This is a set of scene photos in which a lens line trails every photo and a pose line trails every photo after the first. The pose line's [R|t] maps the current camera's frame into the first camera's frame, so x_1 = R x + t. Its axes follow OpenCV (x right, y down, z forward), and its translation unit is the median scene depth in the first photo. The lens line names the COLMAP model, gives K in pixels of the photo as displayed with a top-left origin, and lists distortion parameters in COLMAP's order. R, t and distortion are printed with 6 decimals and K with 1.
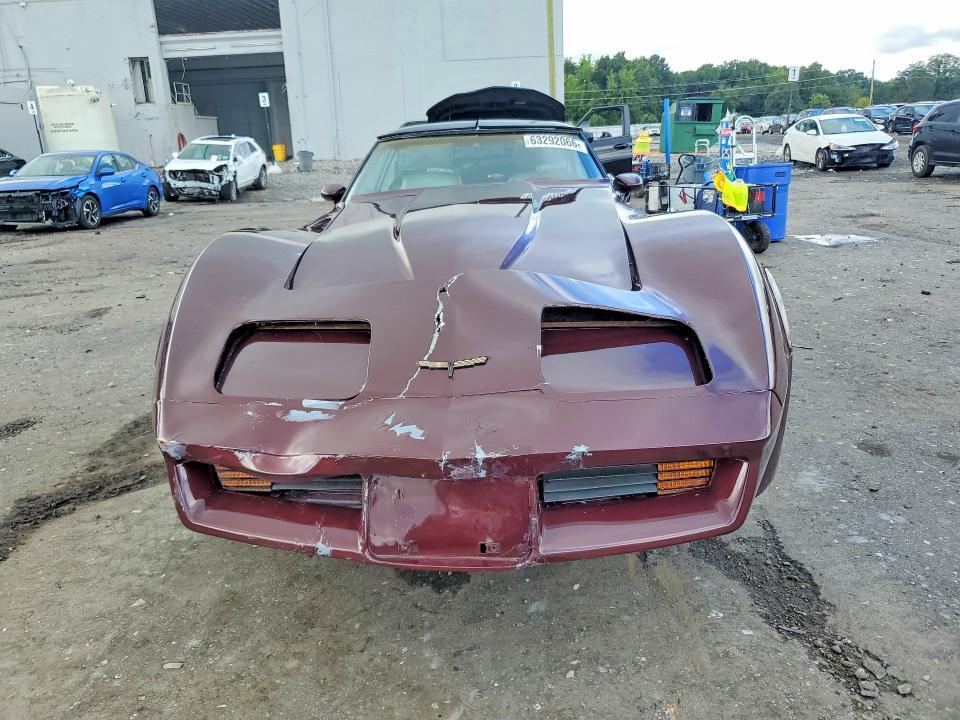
lens RADIAL K [[756.6, 0, 456.8], [0, 756.6, 359.9], [0, 0, 1]] dist [-0.000690, 0.035522]
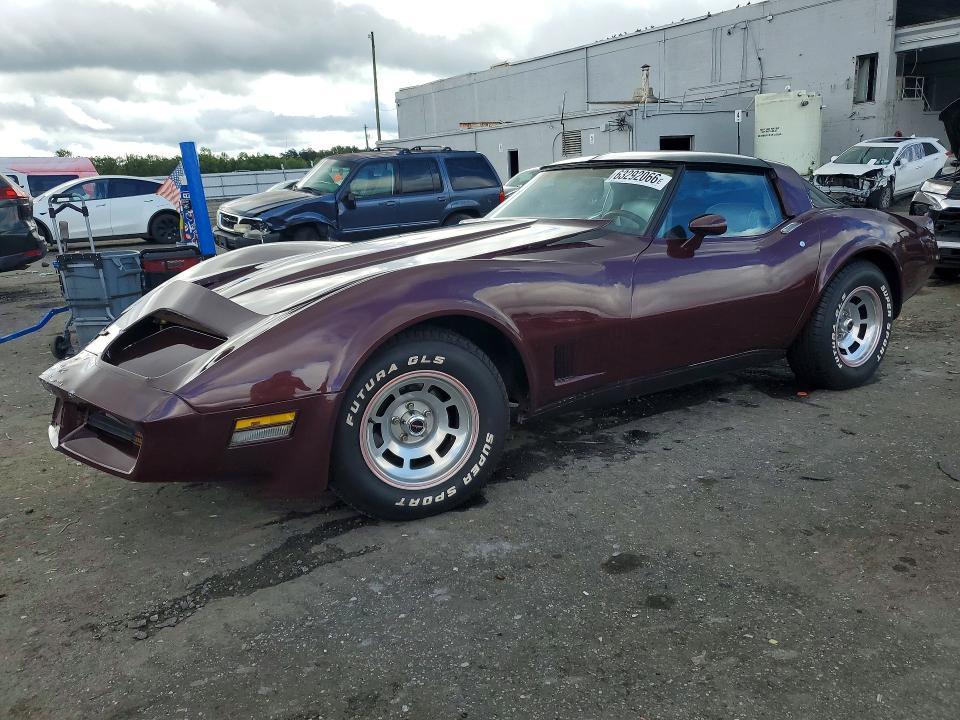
lens RADIAL K [[756.6, 0, 456.8], [0, 756.6, 359.9], [0, 0, 1]] dist [-0.000690, 0.035522]
pose [[0.600460, 0.202563, -0.773573, 0.142559], [-0.200001, 0.974681, 0.099980, -0.020685], [0.774240, 0.094682, 0.625770, 0.043741]]
